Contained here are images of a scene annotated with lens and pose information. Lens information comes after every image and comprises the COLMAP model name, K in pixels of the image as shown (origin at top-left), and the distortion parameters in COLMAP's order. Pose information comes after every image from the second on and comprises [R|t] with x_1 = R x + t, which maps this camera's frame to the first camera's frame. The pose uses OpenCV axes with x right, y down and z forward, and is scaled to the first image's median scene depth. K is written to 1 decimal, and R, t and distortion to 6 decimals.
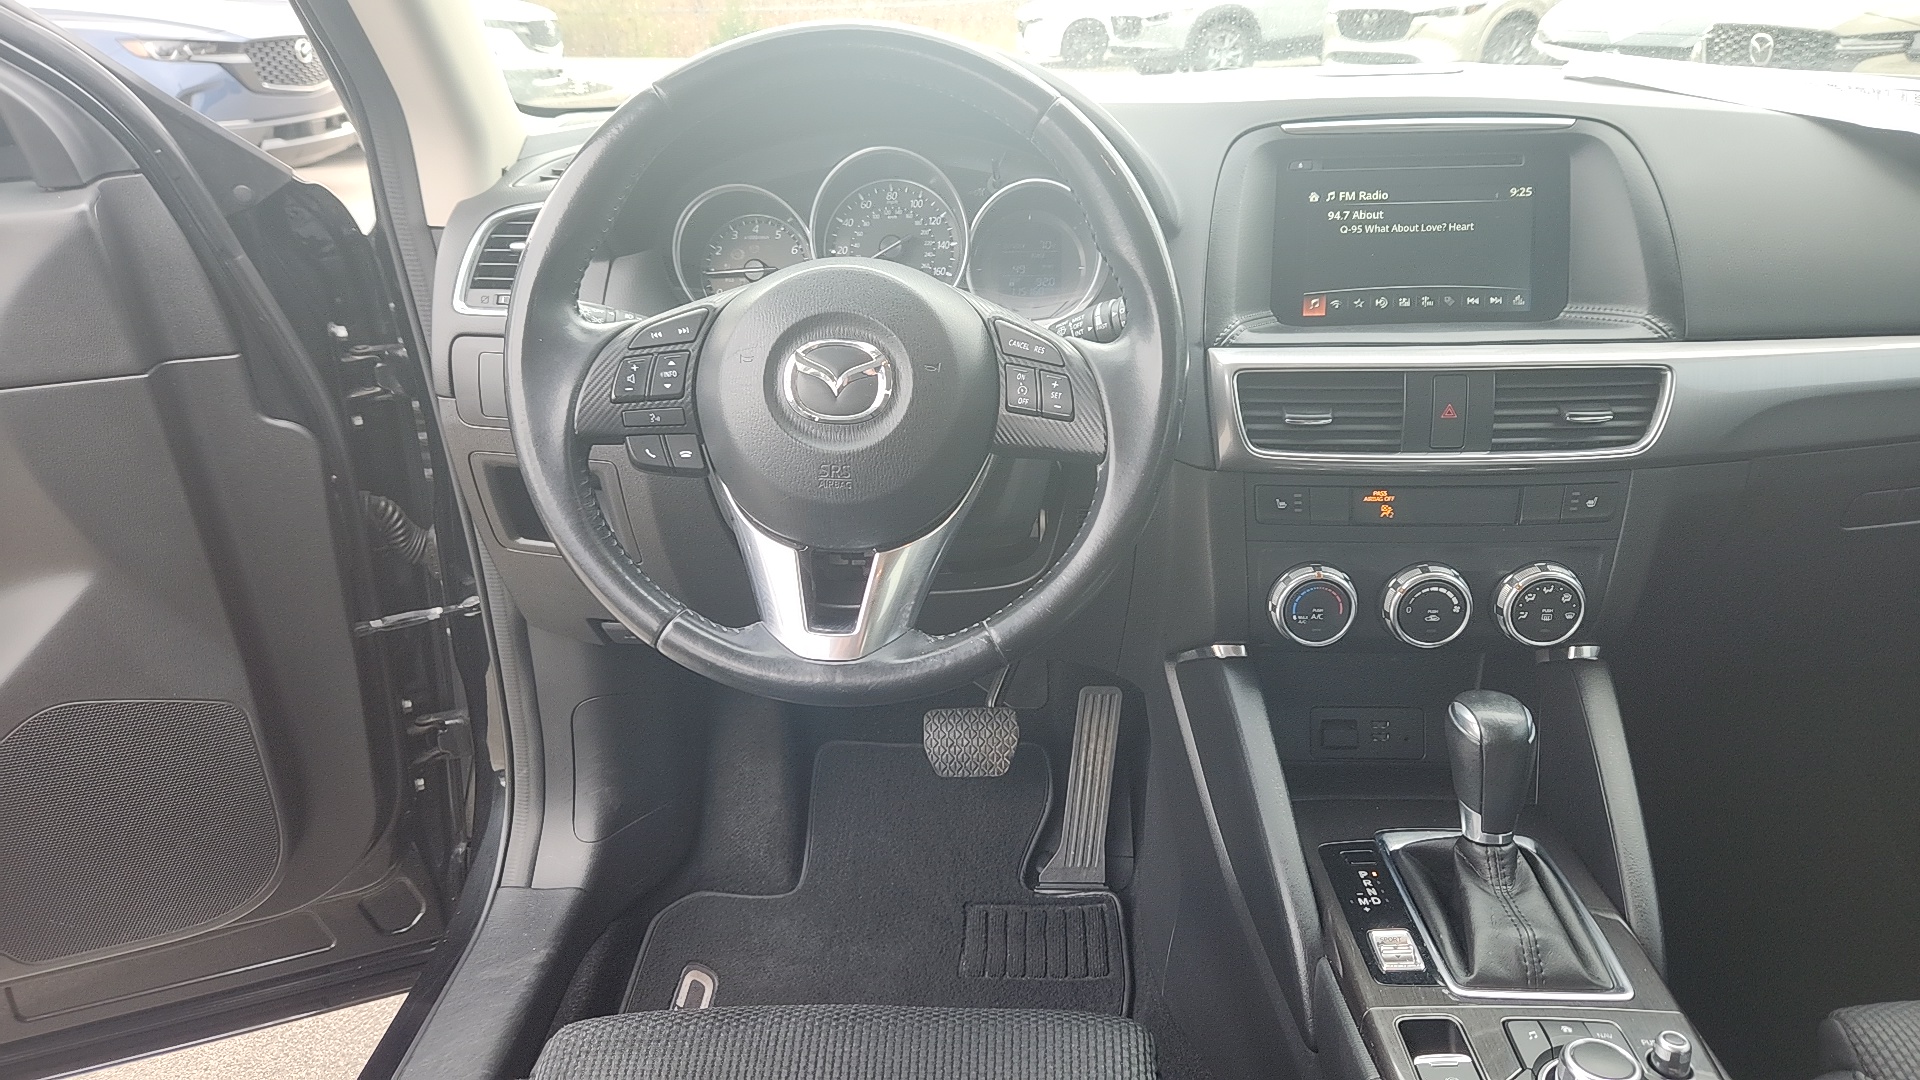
lens RADIAL K [[1288.2, 0, 964.9], [0, 1288.2, 536.1], [0, 0, 1]] dist [0.082036, -0.089616]
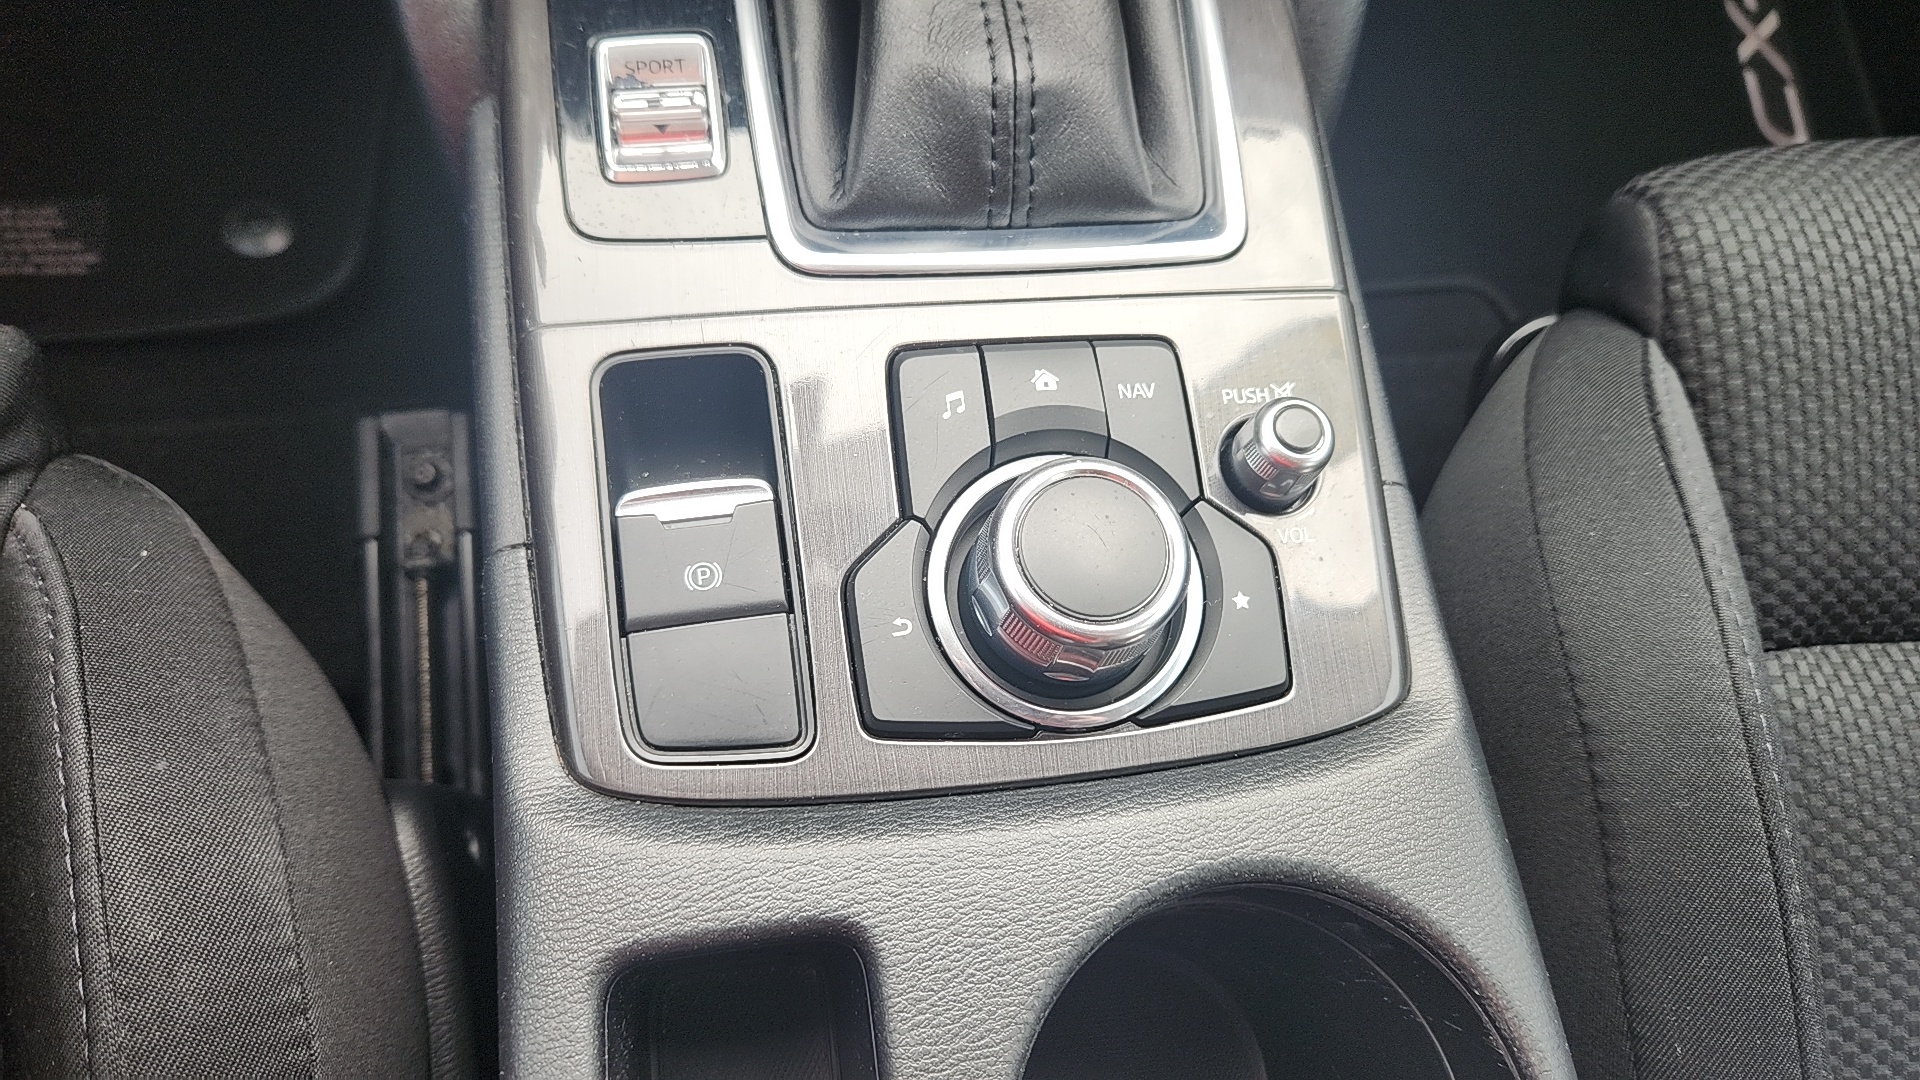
lens RADIAL K [[1329.6, 0, 976.1], [0, 1329.6, 543.0], [0, 0, 1]] dist [0.050442, -0.064923]
pose [[0.971292, -0.103854, 0.214023, 0.286809], [-0.104531, 0.621842, 0.776135, 0.091446], [-0.213694, -0.776226, 0.593134, 0.602489]]
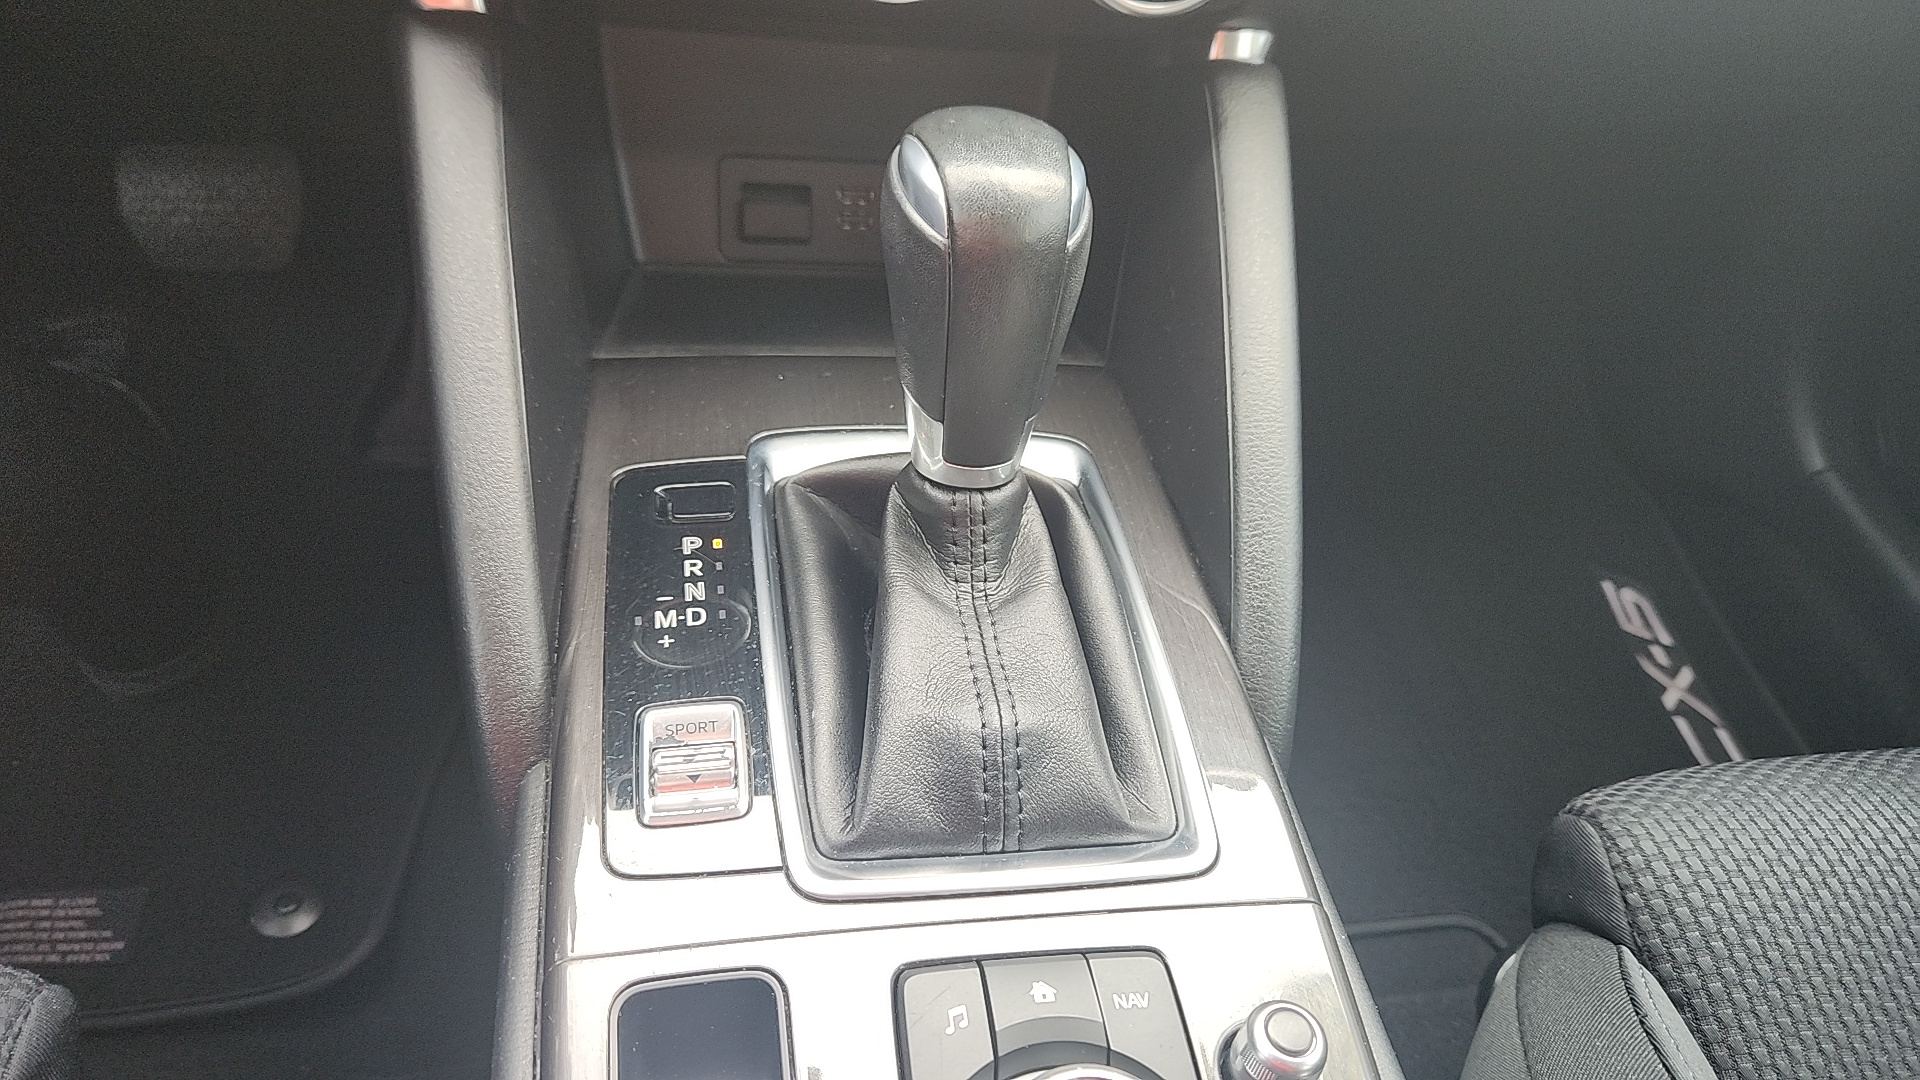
lens RADIAL K [[1288.2, 0, 964.9], [0, 1288.2, 536.1], [0, 0, 1]] dist [0.082036, -0.089616]
pose [[0.970968, -0.024463, 0.237955, 0.281212], [-0.070552, 0.921221, 0.382589, 0.083751], [-0.228569, -0.388270, 0.892750, 0.576001]]
